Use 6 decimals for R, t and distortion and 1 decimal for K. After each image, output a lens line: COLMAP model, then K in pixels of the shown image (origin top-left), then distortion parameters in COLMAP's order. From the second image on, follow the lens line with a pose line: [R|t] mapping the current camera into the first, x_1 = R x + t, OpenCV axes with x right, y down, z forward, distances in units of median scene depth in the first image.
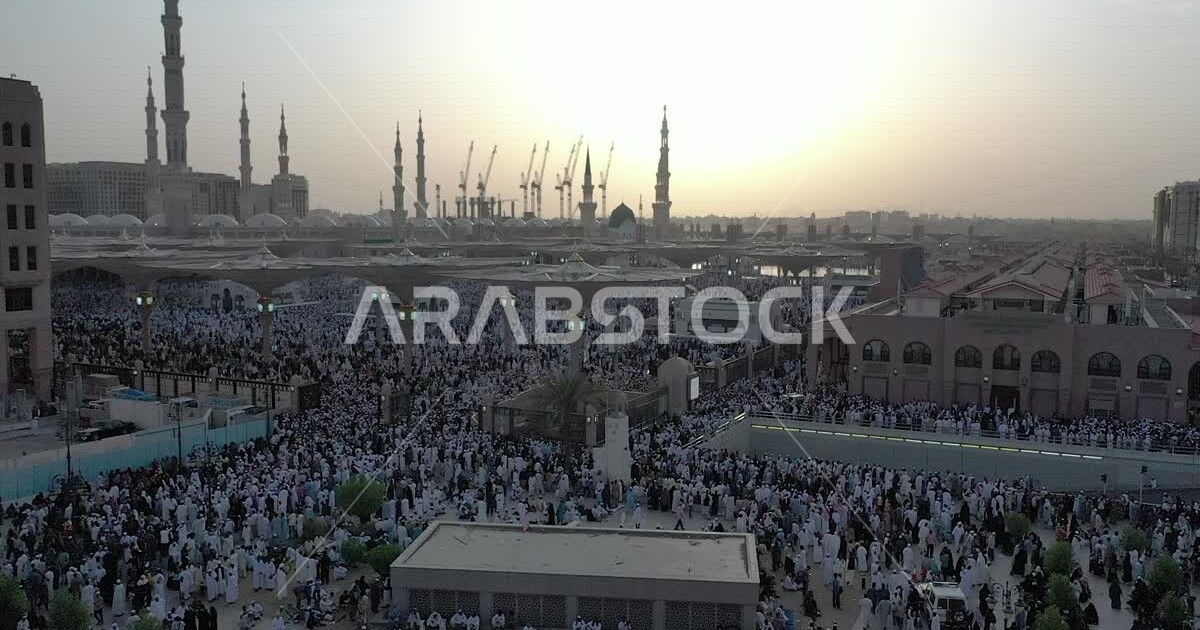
lens RADIAL K [[975.2, 0, 603.5], [0, 975.2, 316.0], [0, 0, 1]] dist [0.002936, 0.002101]
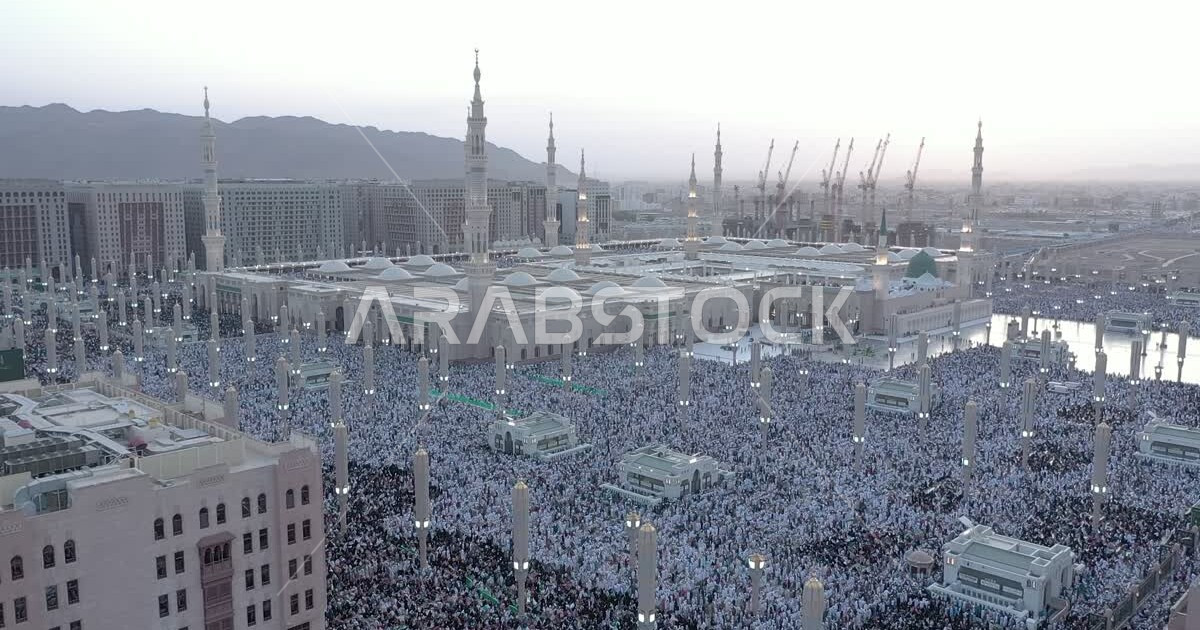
lens RADIAL K [[975.2, 0, 603.5], [0, 975.2, 316.0], [0, 0, 1]] dist [0.002936, 0.002101]
pose [[0.952808, 0.041974, -0.300657, 0.011798], [-0.028563, 0.998397, 0.048866, -0.090626], [0.302226, -0.037972, 0.952480, 0.009971]]
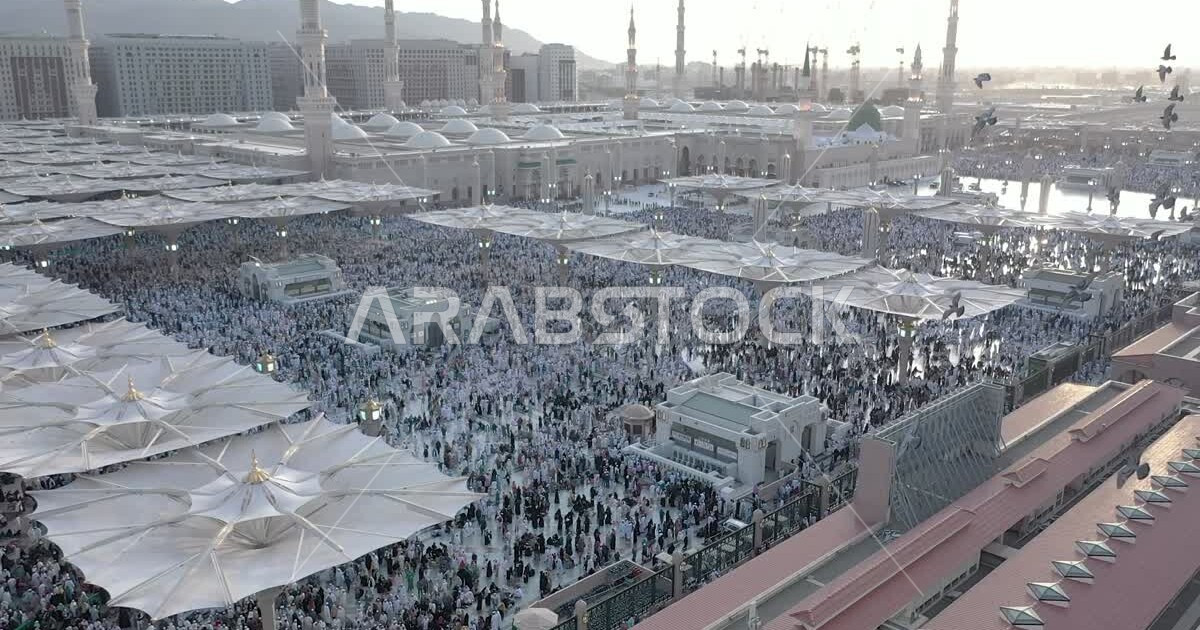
lens RADIAL K [[975.2, 0, 603.5], [0, 975.2, 316.0], [0, 0, 1]] dist [0.002936, 0.002101]
pose [[0.945615, 0.079261, -0.315484, 0.086620], [-0.028869, 0.986481, 0.161310, -0.062135], [0.324005, -0.143430, 0.935120, 0.114495]]
